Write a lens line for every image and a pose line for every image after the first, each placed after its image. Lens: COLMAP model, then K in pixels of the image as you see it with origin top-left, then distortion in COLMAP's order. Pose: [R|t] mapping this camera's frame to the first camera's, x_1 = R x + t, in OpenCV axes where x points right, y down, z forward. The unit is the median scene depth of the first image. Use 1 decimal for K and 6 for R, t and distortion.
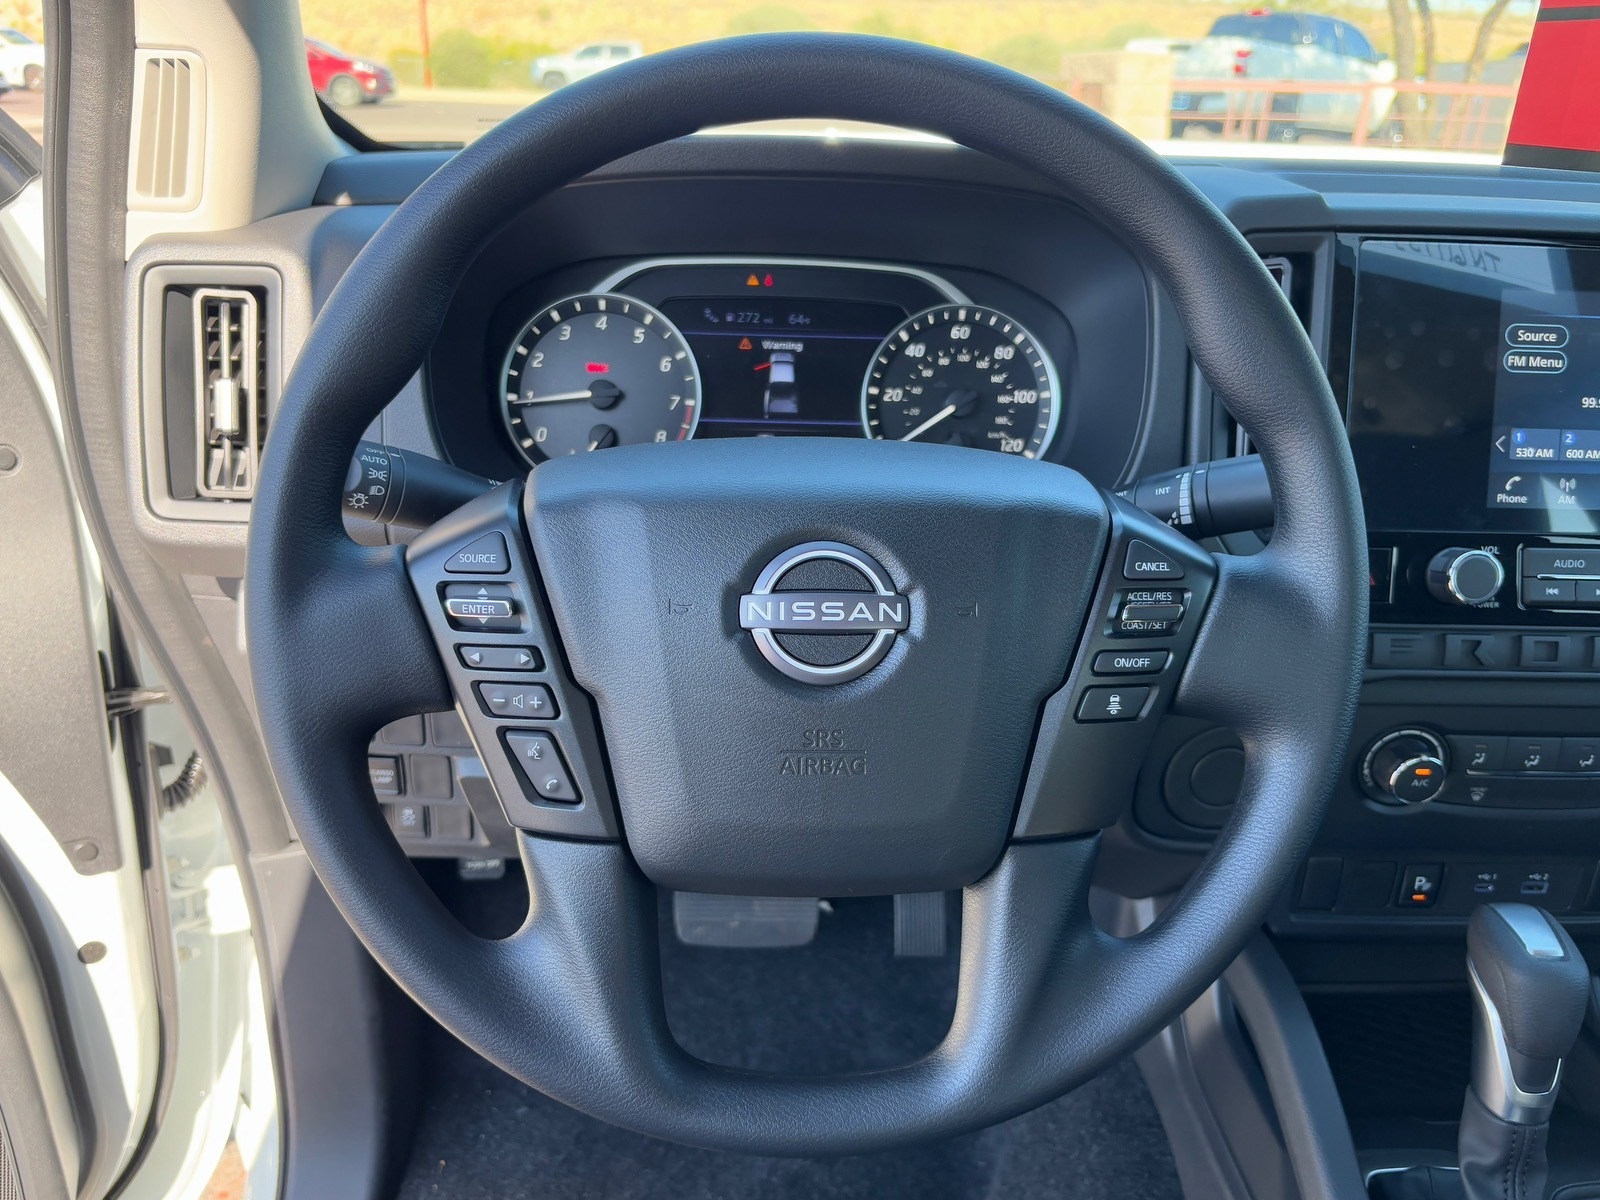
lens RADIAL K [[1262.9, 0, 789.4], [0, 1262.9, 611.8], [0, 0, 1]] dist [0.131421, -0.218084]
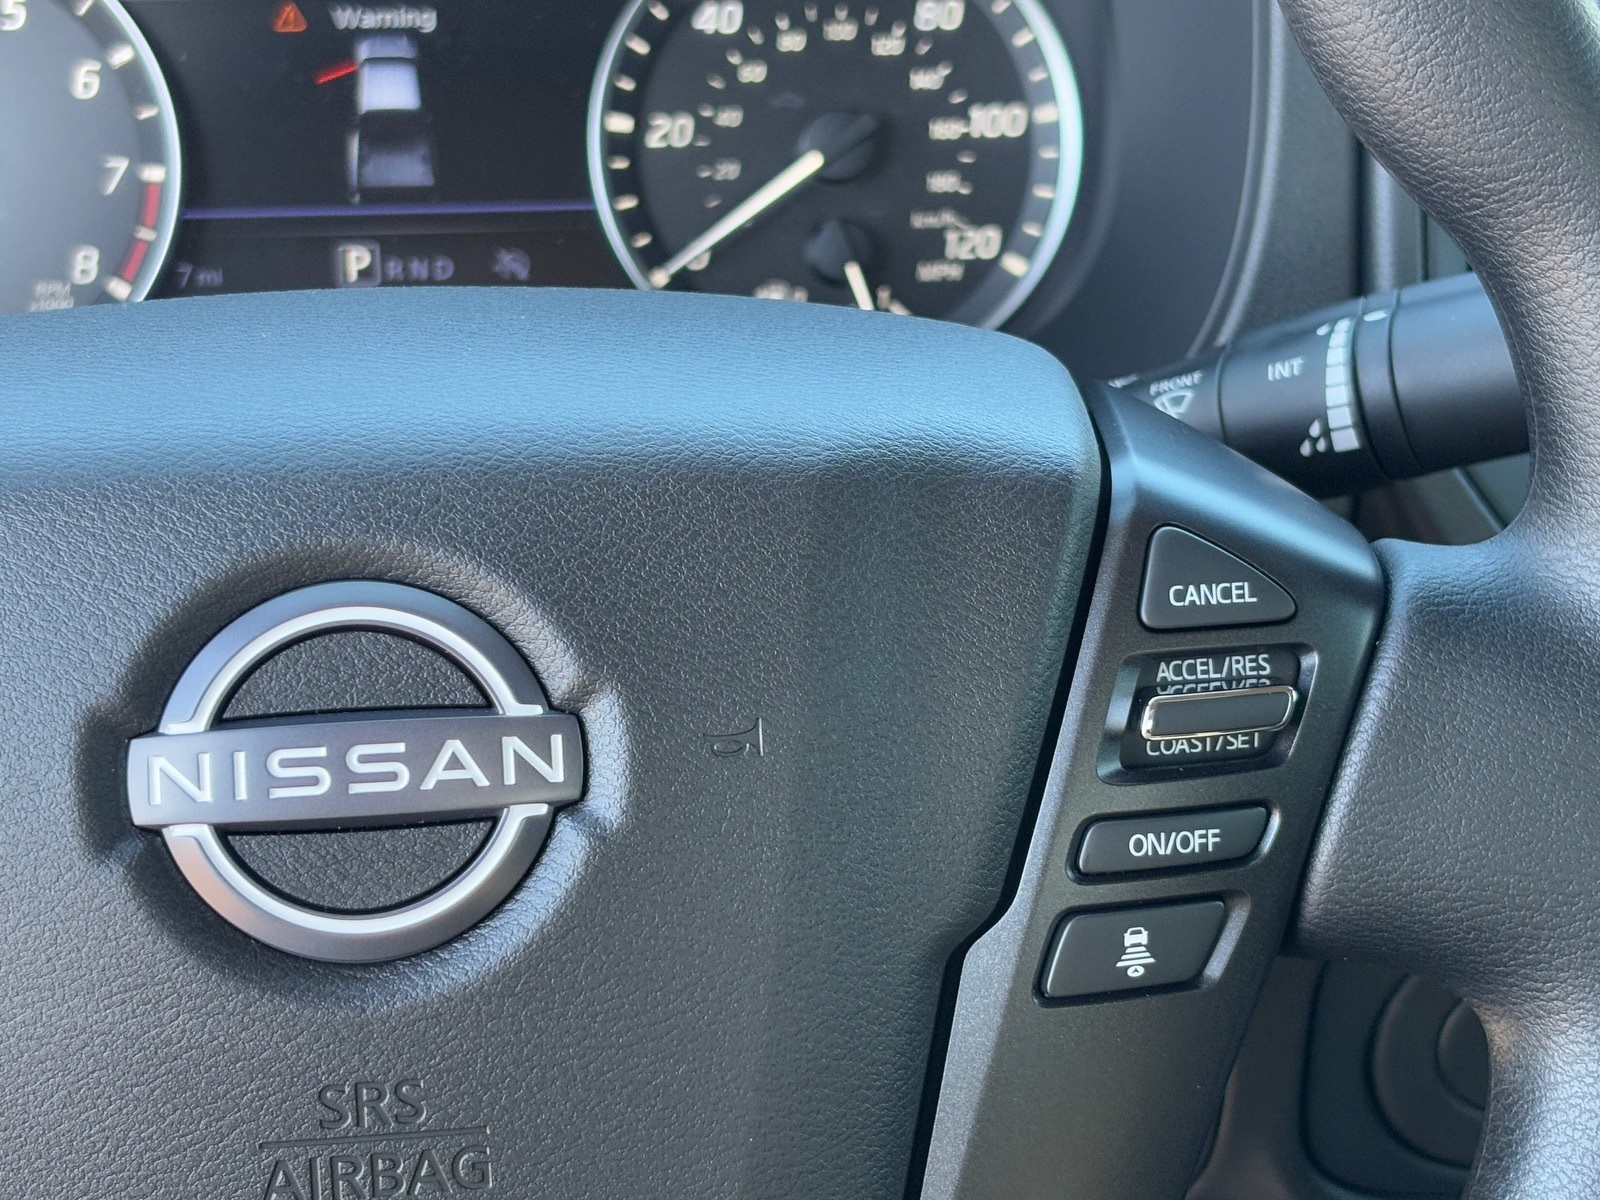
lens RADIAL K [[2955.6, 0, 803.6], [0, 2955.6, 626.9], [0, 0, 1]] dist [0.296384, -1.537699]
pose [[0.997143, -0.056887, 0.049688, 0.081022], [0.056079, 0.998273, 0.017518, -0.034608], [-0.050599, -0.014681, 0.998611, 0.068605]]
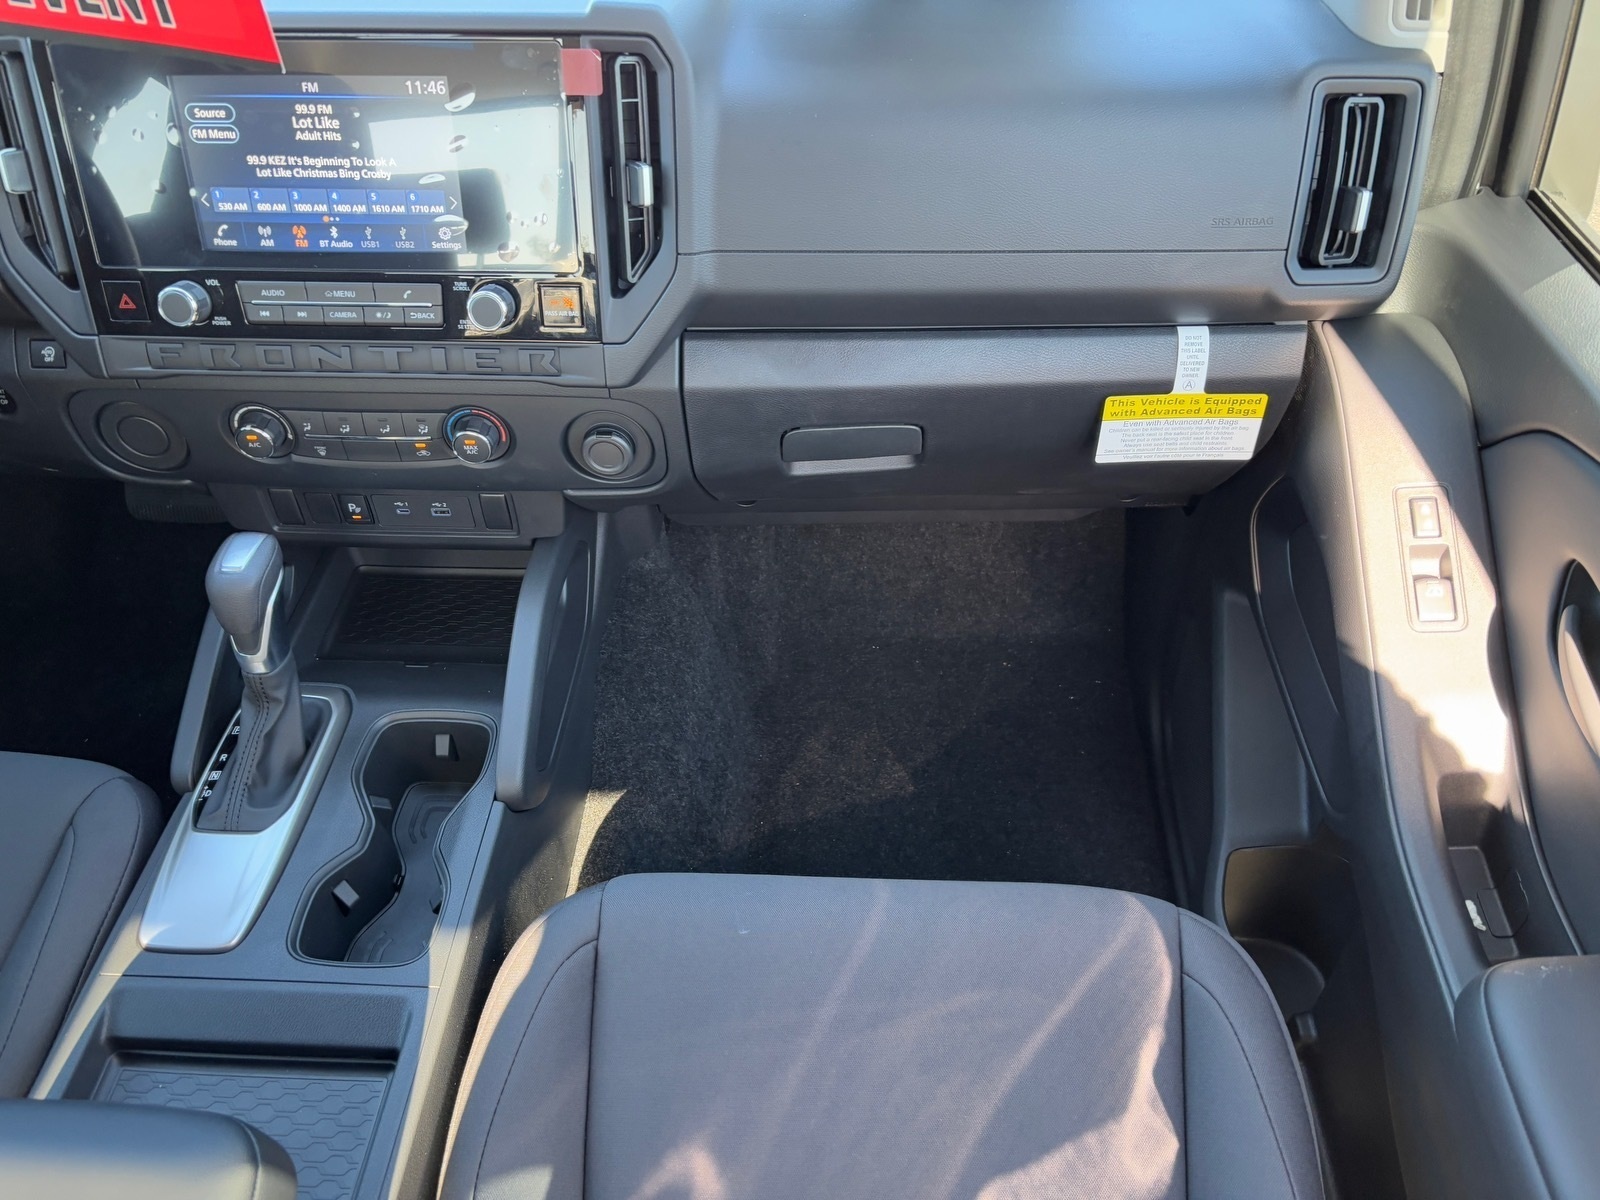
lens RADIAL K [[1232.6, 0, 801.1], [0, 1232.6, 587.6], [0, 0, 1]] dist [0.006998, 0.004183]
pose [[0.993404, 0.029668, -0.110766, 1.317178], [0.009571, 0.941129, 0.337912, -0.179472], [0.114270, -0.336743, 0.934637, -0.249160]]
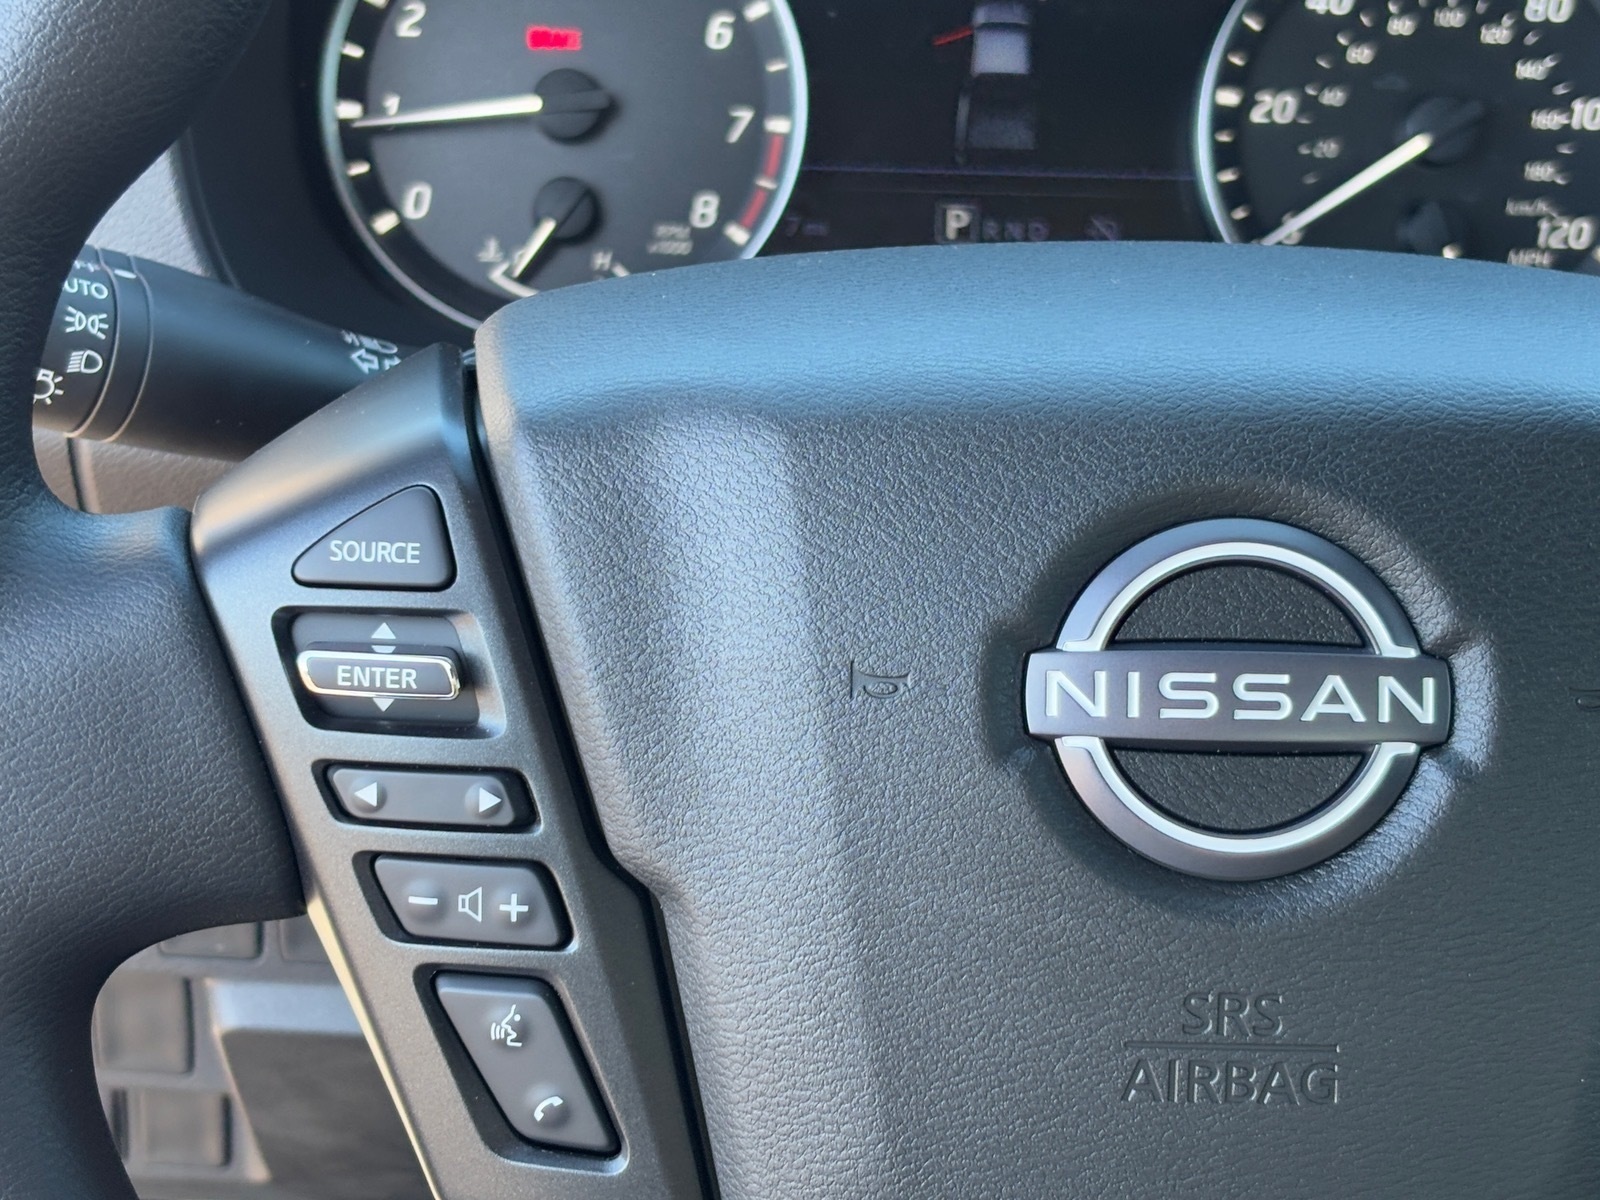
lens RADIAL K [[2961.6, 0, 766.9], [0, 2961.6, 628.0], [0, 0, 1]] dist [0.255827, -1.244962]
pose [[0.999676, 0.011151, -0.022890, -0.068366], [-0.010643, 0.999697, 0.022192, -0.027980], [0.023131, -0.021941, 0.999492, 0.037201]]
